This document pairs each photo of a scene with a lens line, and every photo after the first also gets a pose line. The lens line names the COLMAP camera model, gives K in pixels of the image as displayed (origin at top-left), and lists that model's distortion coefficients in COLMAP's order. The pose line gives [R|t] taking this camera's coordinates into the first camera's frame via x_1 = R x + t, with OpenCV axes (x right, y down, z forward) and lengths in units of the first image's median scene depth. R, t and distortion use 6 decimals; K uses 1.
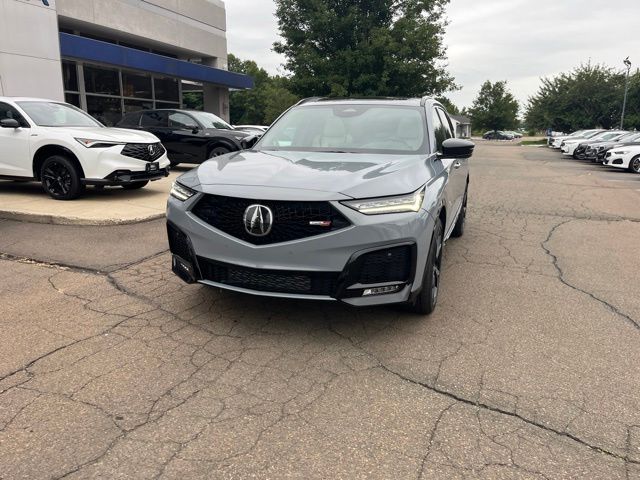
lens RADIAL K [[483.5, 0, 319.0], [0, 483.5, 239.2], [0, 0, 1]] dist [0.078422, -0.099588]
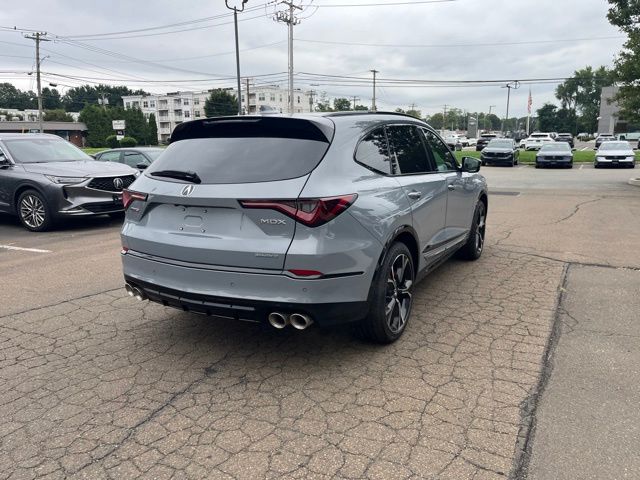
lens RADIAL K [[483.5, 0, 317.6], [0, 483.5, 241.4], [0, 0, 1]] dist [0.078422, -0.099588]
pose [[-0.987813, -0.031038, 0.152517, 0.020322], [0.035261, 0.909808, 0.413530, -0.532042], [-0.151596, 0.413868, -0.897626, 2.227750]]
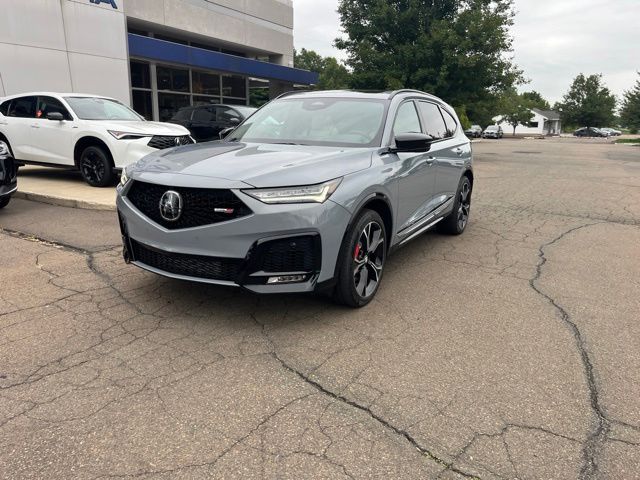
lens RADIAL K [[483.5, 0, 317.6], [0, 483.5, 231.1], [0, 0, 1]] dist [0.078422, -0.099588]
pose [[0.985982, 0.041052, -0.161724, 0.238556], [-0.042323, 0.999094, -0.004419, 0.004329], [0.161397, 0.011202, 0.986826, 0.006701]]
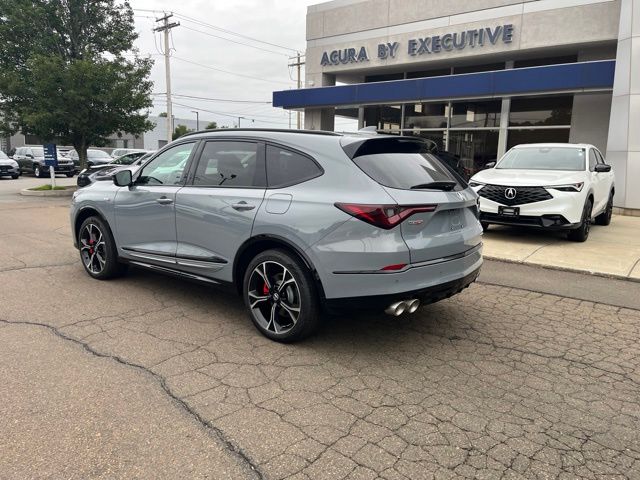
lens RADIAL K [[483.5, 0, 317.7], [0, 483.5, 238.8], [0, 0, 1]] dist [0.078422, -0.099588]
pose [[-0.330936, 0.137071, -0.933645, 1.157651], [-0.234949, 0.946269, 0.222204, -0.387842], [0.913937, 0.292895, -0.280950, 1.668415]]
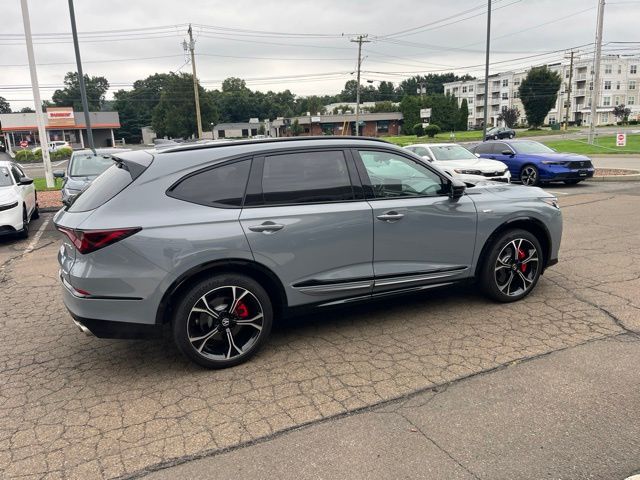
lens RADIAL K [[483.5, 0, 319.0], [0, 483.5, 240.4], [0, 0, 1]] dist [0.078422, -0.099588]
pose [[-0.705369, -0.134917, 0.695882, -0.638468], [0.189970, 0.909826, 0.368955, -0.518370], [-0.682910, 0.392446, -0.616133, 1.874934]]
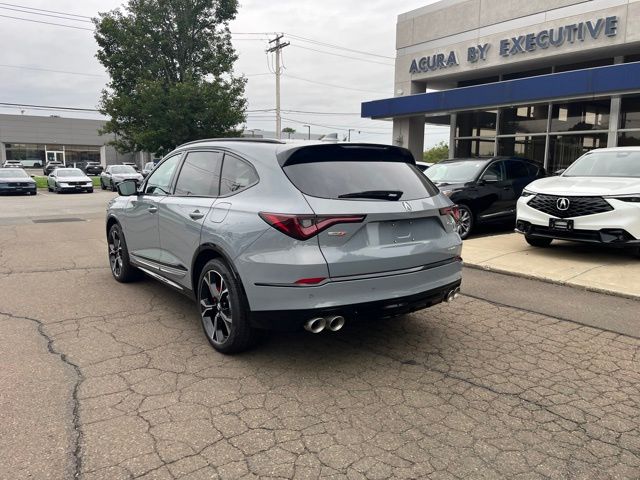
lens RADIAL K [[483.5, 0, 317.6], [0, 483.5, 235.5], [0, 0, 1]] dist [0.078422, -0.099588]
pose [[-0.547939, 0.102195, -0.830253, 0.999770], [-0.198942, 0.948114, 0.247997, -0.445832], [0.812518, 0.301060, -0.499177, 1.914828]]
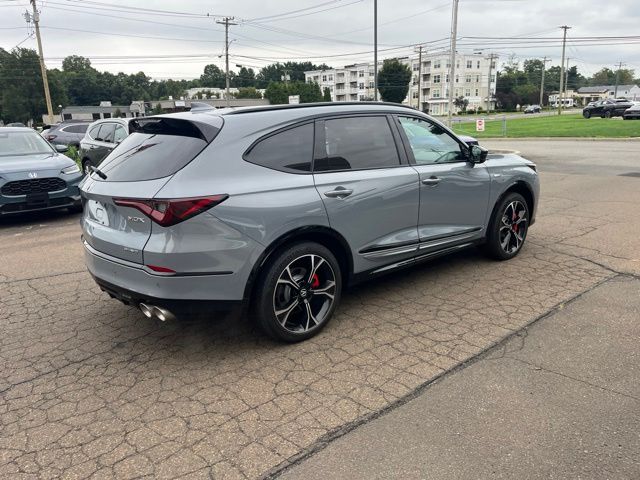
lens RADIAL K [[483.5, 0, 318.7], [0, 483.5, 240.3], [0, 0, 1]] dist [0.078422, -0.099588]
pose [[-0.872807, -0.104824, 0.476676, -0.366936], [0.130484, 0.890996, 0.434856, -0.533941], [-0.470300, 0.441744, -0.763989, 2.077707]]
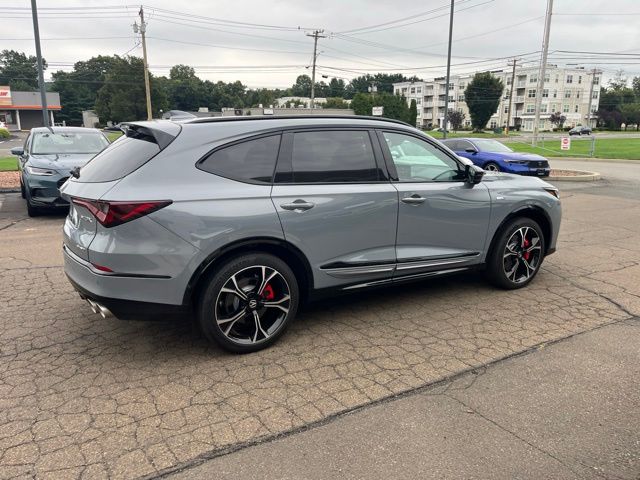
lens RADIAL K [[483.5, 0, 319.0], [0, 483.5, 233.0], [0, 0, 1]] dist [0.078422, -0.099588]
pose [[-0.774146, -0.148741, 0.615284, -0.522046], [0.128804, 0.914653, 0.383171, -0.509497], [-0.619764, 0.375881, -0.688916, 1.957939]]
